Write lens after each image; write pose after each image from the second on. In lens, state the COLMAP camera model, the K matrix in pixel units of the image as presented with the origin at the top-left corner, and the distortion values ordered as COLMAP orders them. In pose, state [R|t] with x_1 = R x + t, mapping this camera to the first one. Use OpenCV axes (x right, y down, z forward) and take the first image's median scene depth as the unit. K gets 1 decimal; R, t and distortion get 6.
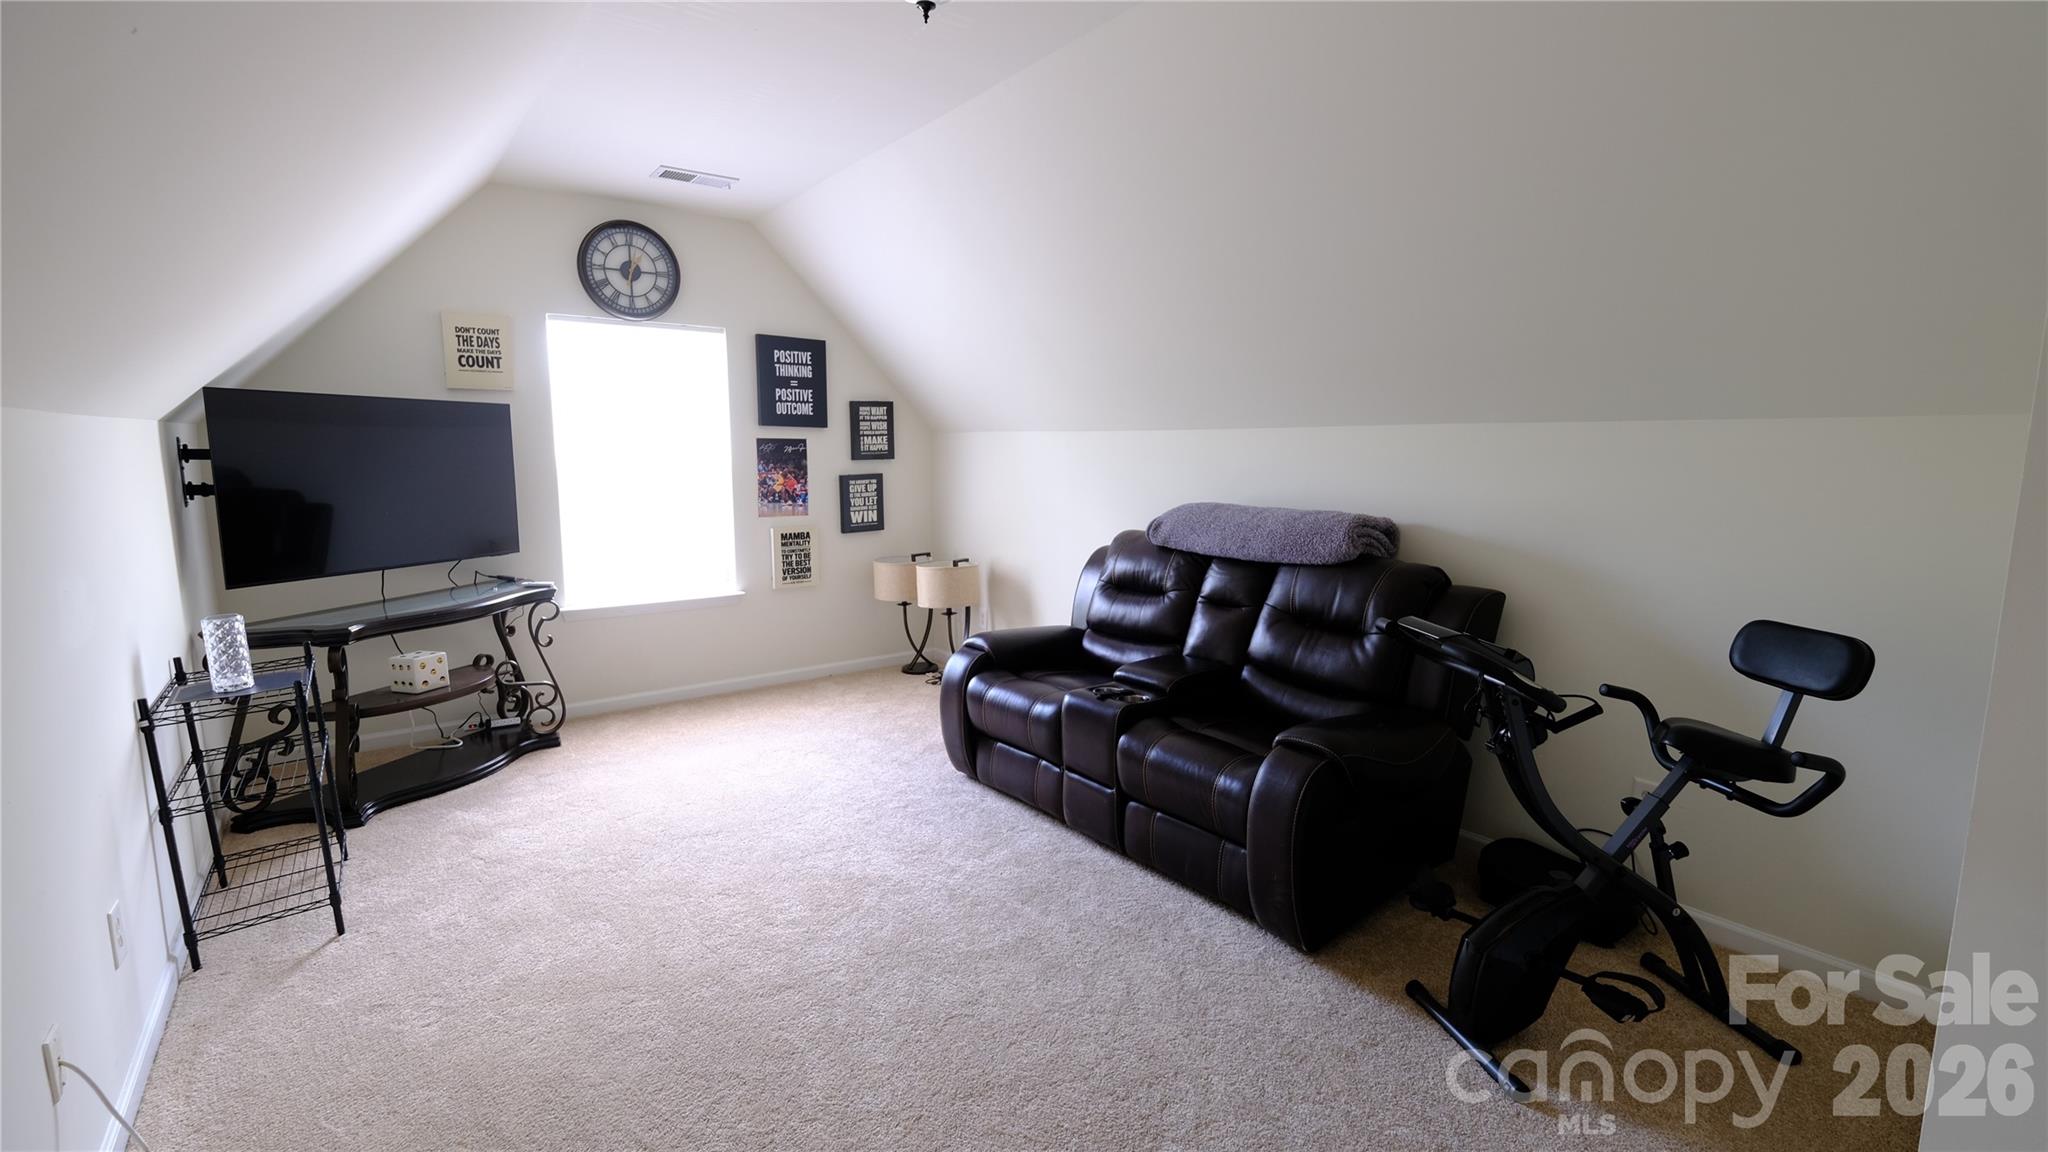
lens RADIAL K [[897.2, 0, 1029.0], [0, 897.2, 576.0], [0, 0, 1]] dist [-0.001724, 0.000993]
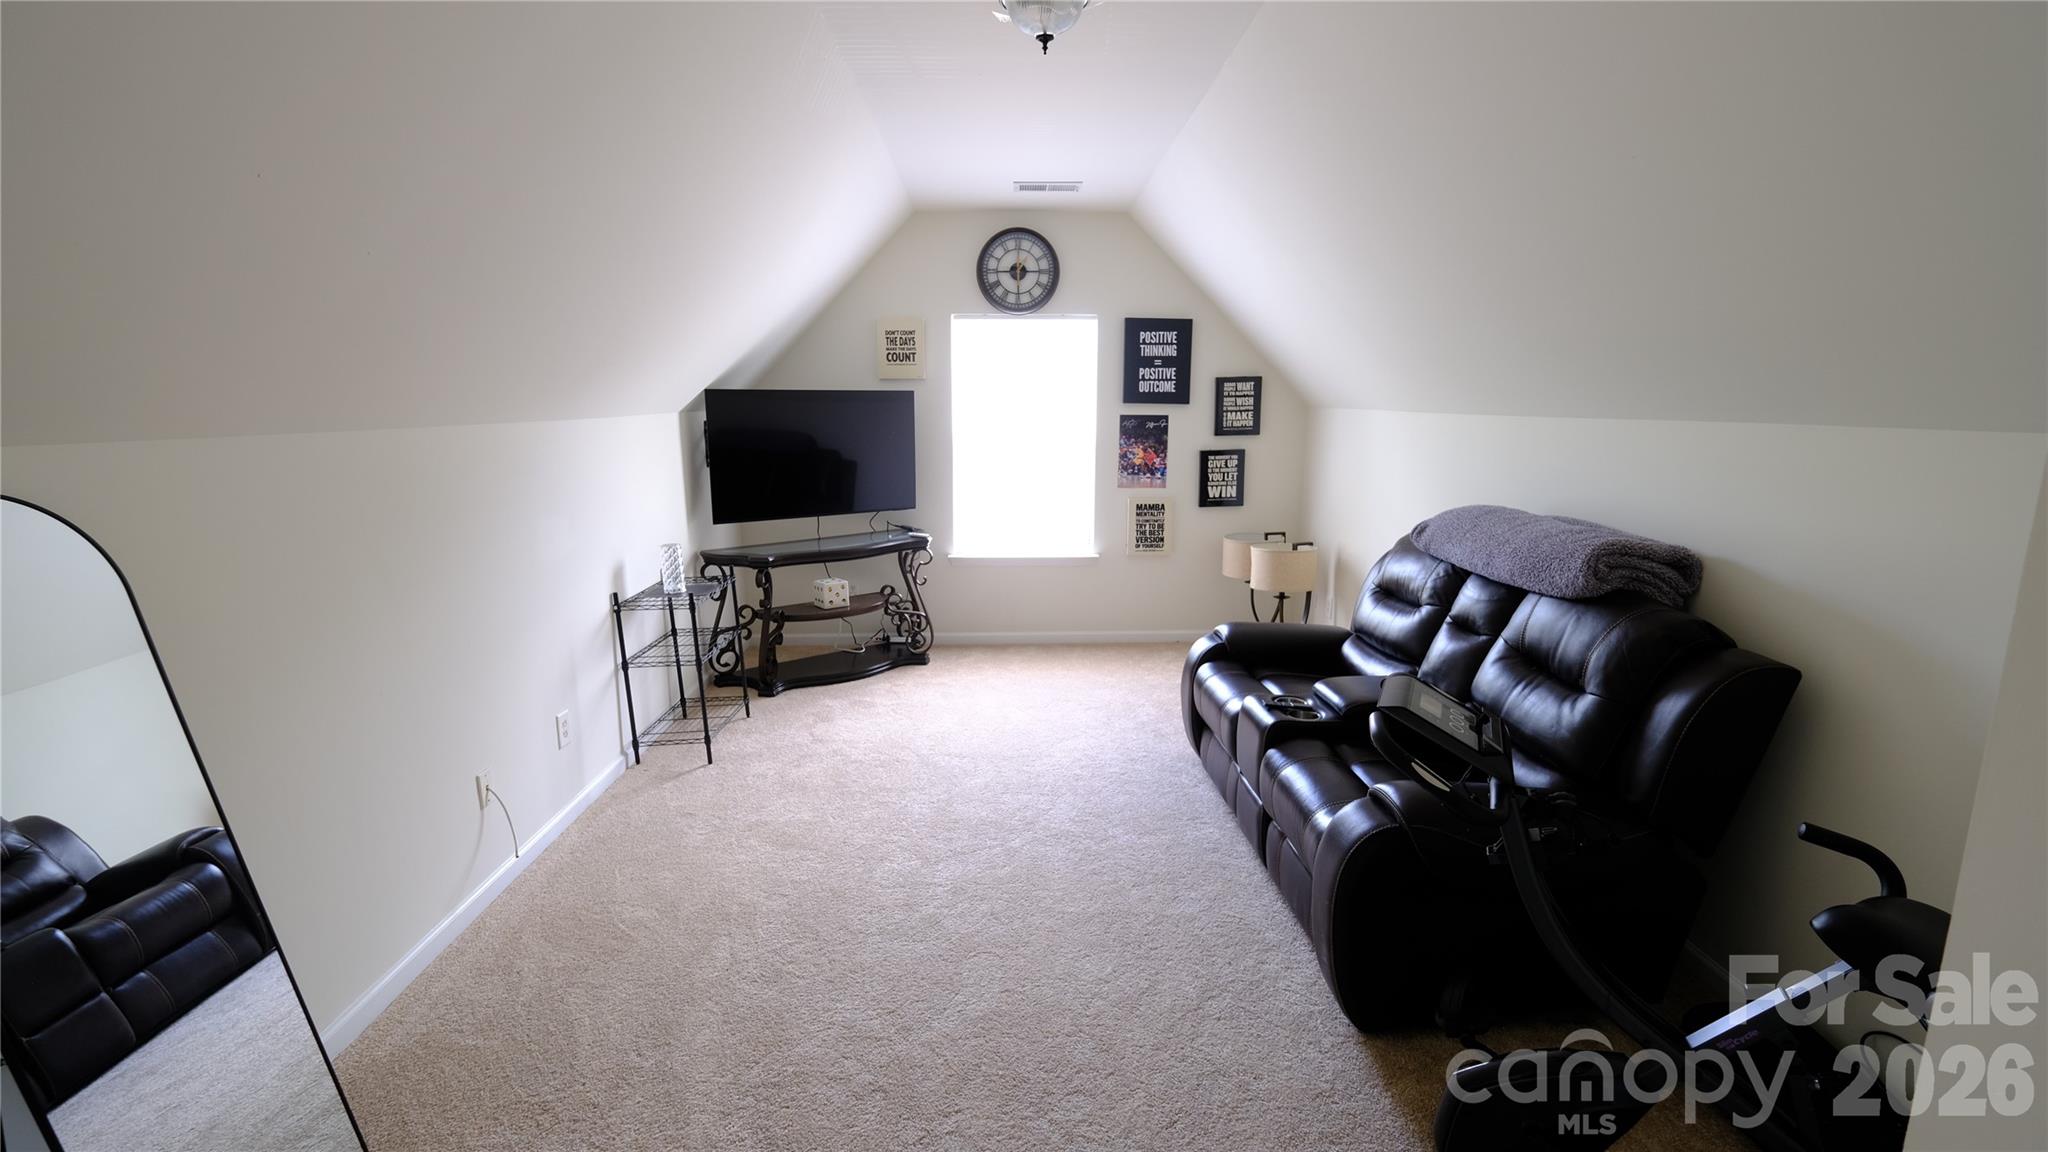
lens RADIAL K [[897.2, 0, 1030.5], [0, 897.2, 576.7], [0, 0, 1]] dist [-0.001724, 0.000993]
pose [[0.816584, 0.109069, -0.566828, 0.298678], [-0.078956, 0.993862, 0.077493, -0.042527], [0.571801, -0.018525, 0.820183, 0.053881]]
